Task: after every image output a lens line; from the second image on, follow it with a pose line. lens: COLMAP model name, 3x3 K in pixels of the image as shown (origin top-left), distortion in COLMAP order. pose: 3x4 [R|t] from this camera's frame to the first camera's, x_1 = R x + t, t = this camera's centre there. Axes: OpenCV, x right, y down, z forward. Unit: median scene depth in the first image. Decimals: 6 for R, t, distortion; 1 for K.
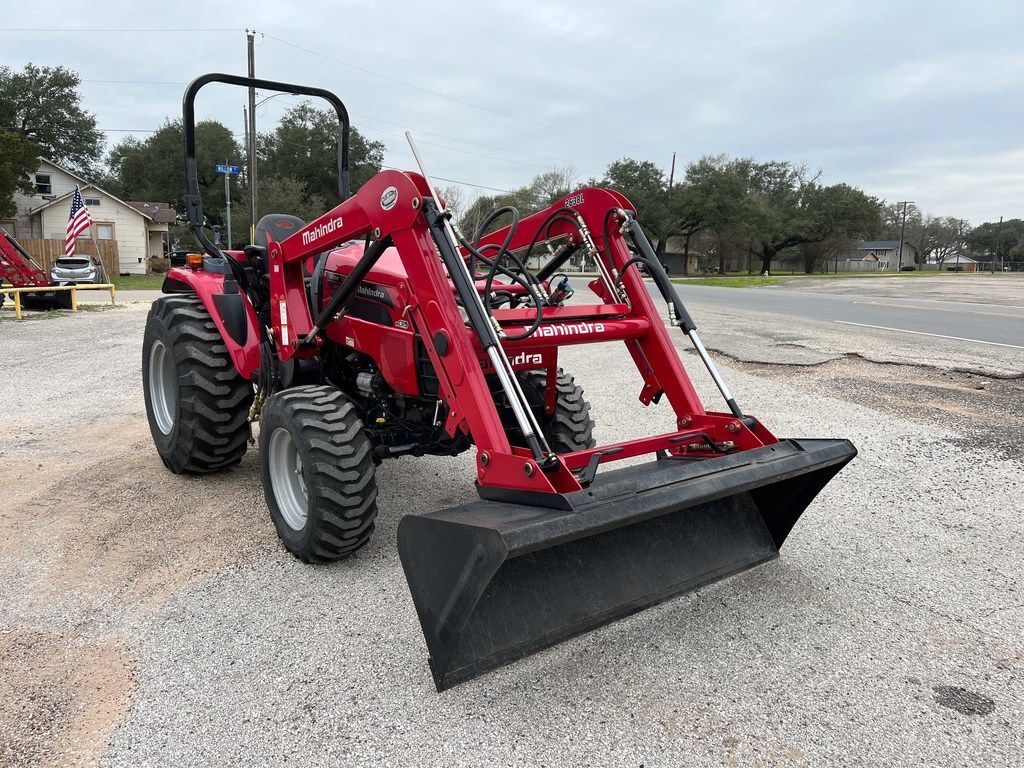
lens RADIAL K [[779.7, 0, 512.0], [0, 779.7, 384.0], [0, 0, 1]] dist [0.040460, -0.033977]
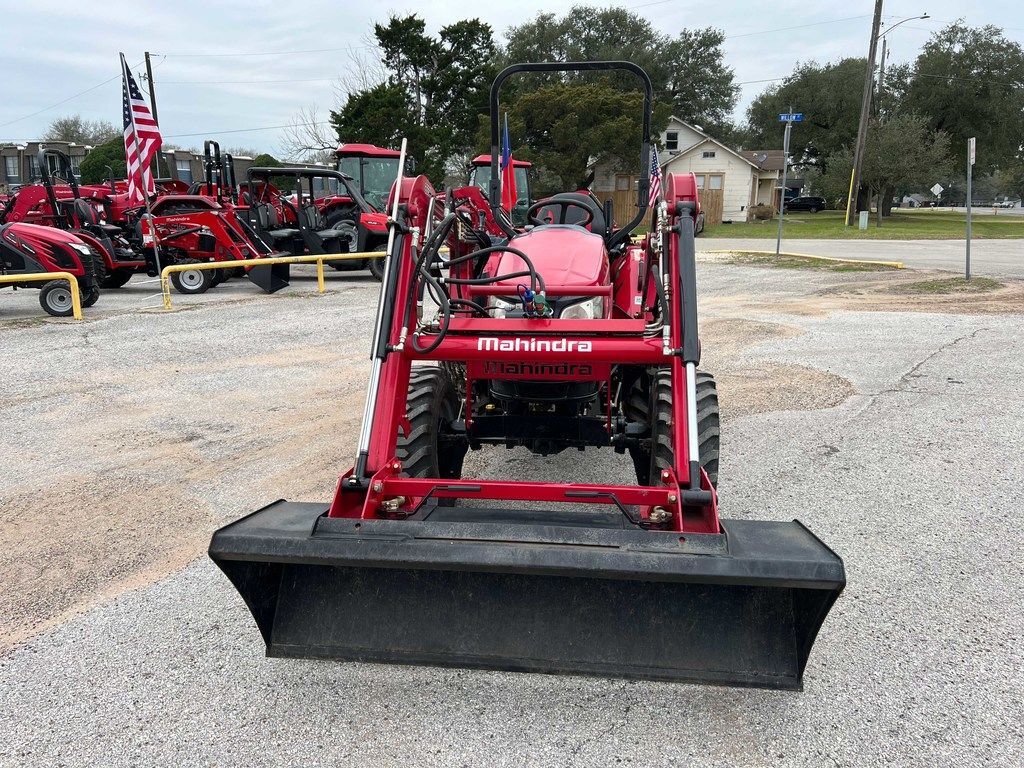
lens RADIAL K [[779.7, 0, 512.0], [0, 779.7, 384.0], [0, 0, 1]] dist [0.040460, -0.033977]
pose [[0.707314, 0.153397, -0.690055, 0.068596], [-0.103673, 0.988127, 0.113391, -0.012625], [0.699255, -0.008663, 0.714819, 0.034253]]
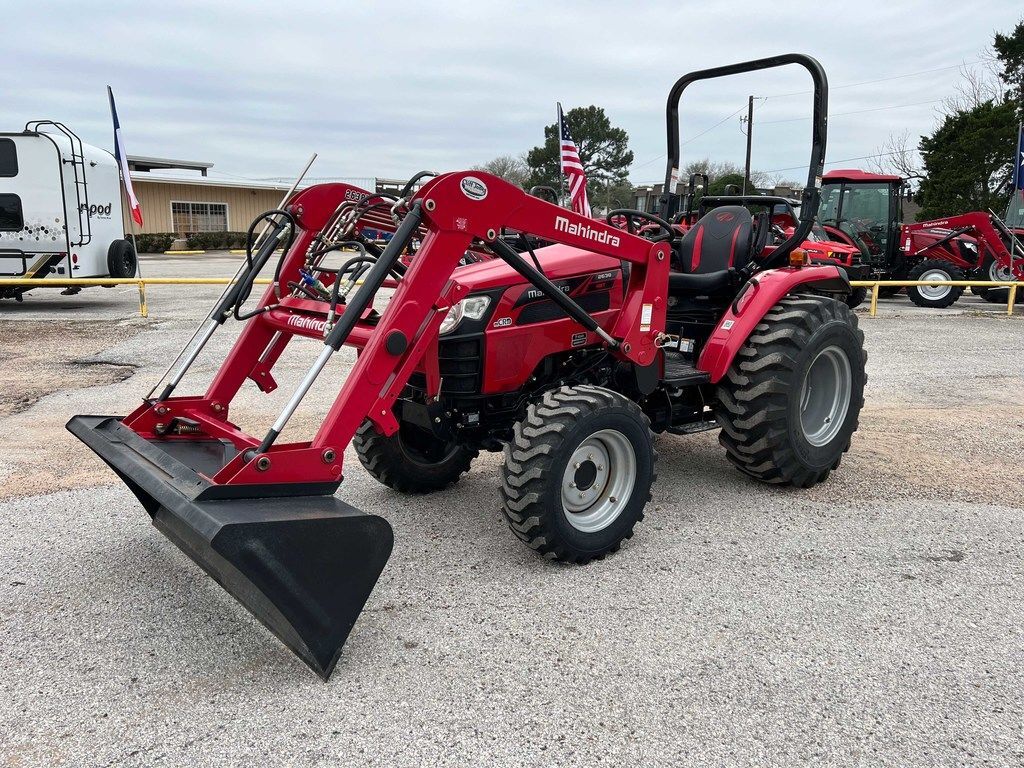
lens RADIAL K [[779.7, 0, 512.0], [0, 779.7, 384.0], [0, 0, 1]] dist [0.040460, -0.033977]
pose [[0.042308, 0.183216, -0.982162, 0.112029], [-0.165114, 0.970807, 0.173985, -0.021746], [0.985367, 0.154808, 0.071325, 0.119921]]
